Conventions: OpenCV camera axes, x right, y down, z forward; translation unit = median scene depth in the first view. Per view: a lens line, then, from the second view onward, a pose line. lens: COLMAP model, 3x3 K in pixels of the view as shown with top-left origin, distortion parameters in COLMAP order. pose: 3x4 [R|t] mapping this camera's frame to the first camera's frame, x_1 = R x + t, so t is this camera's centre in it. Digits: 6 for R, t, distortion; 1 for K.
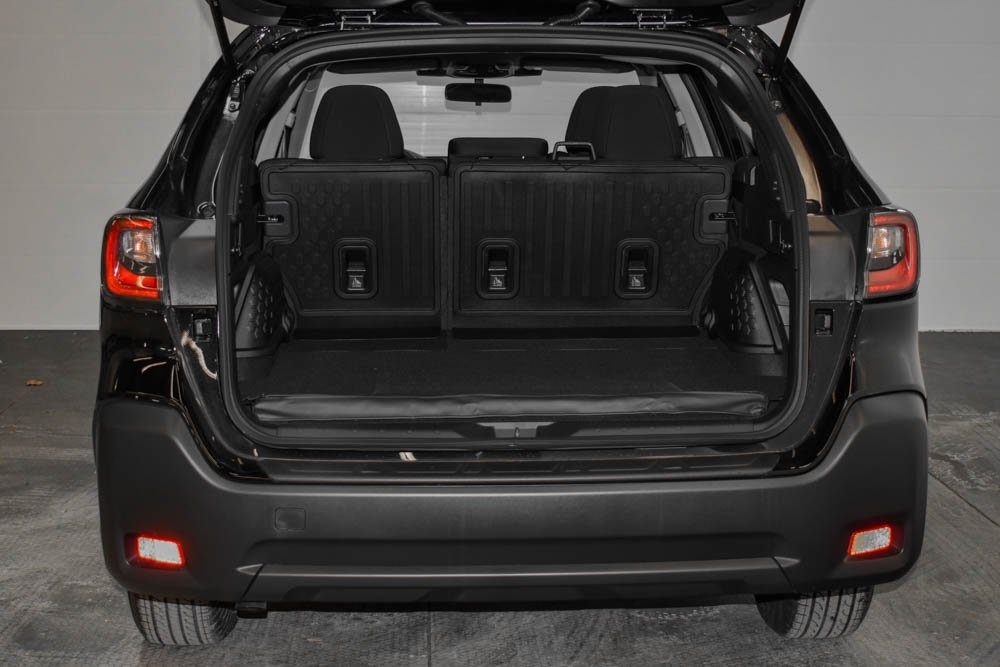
lens RADIAL K [[1655.3, 0, 517.1], [0, 1655.3, 333.8], [0, 0, 1]] dist [-0.027203, 0.000000]
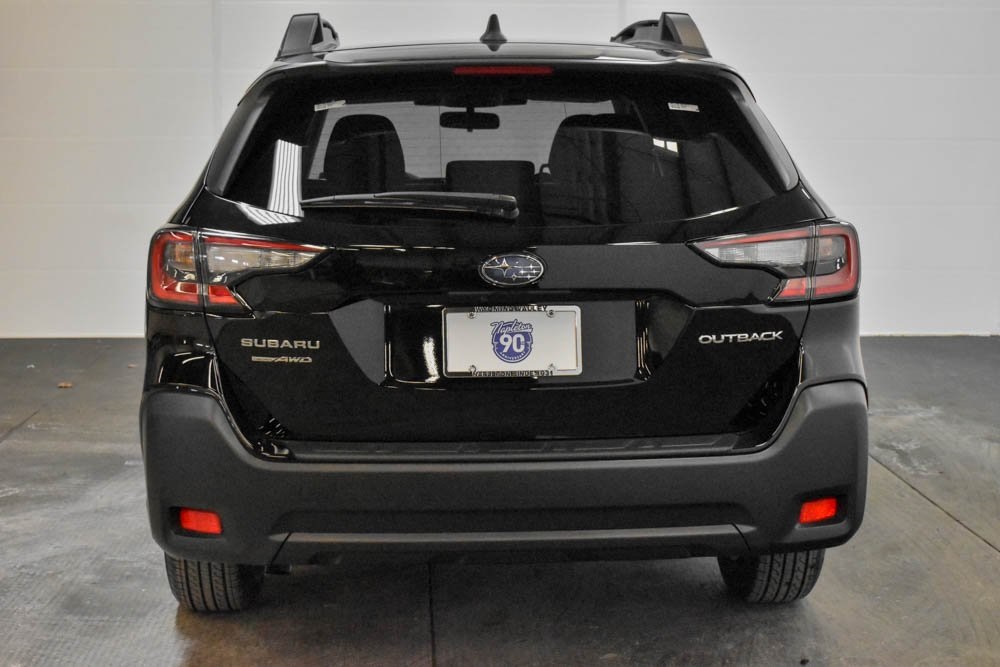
lens RADIAL K [[1655.3, 0, 504.3], [0, 1655.3, 335.3], [0, 0, 1]] dist [-0.027203, 0.000000]
pose [[0.999956, -0.004028, 0.008479, -0.012499], [0.004136, 0.999911, -0.012722, 0.015976], [-0.008427, 0.012756, 0.999883, -0.135650]]
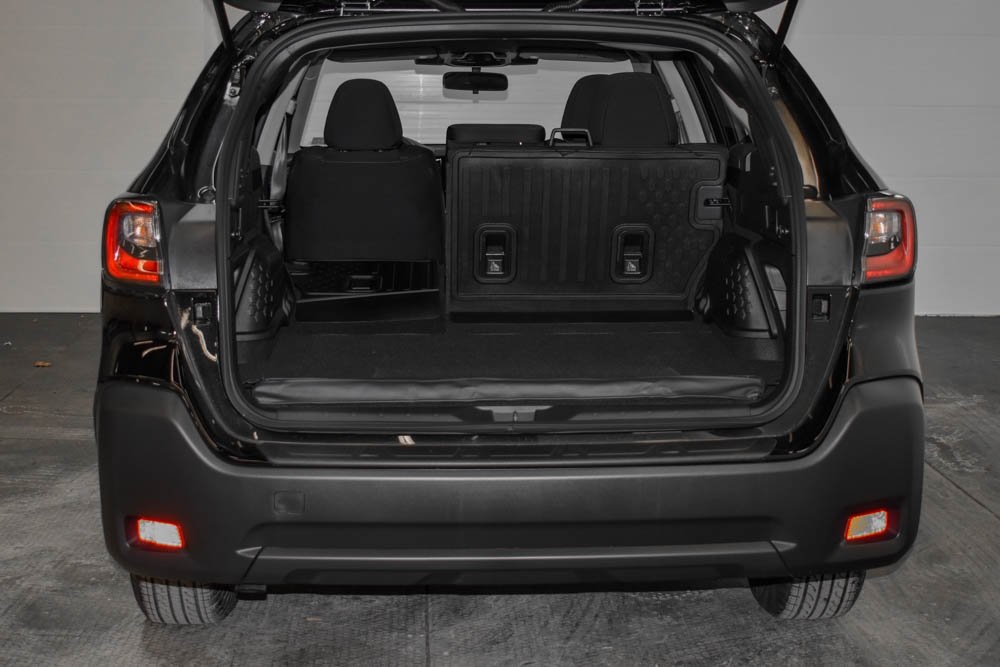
lens RADIAL K [[1540.5, 0, 495.5], [0, 1540.5, 334.8], [0, 0, 1]] dist [-0.023904, 0.000000]
pose [[0.999981, 0.002186, -0.005788, -0.006203], [-0.002116, 0.999925, 0.012046, -0.001067], [0.005814, -0.012034, 0.999911, 0.059856]]
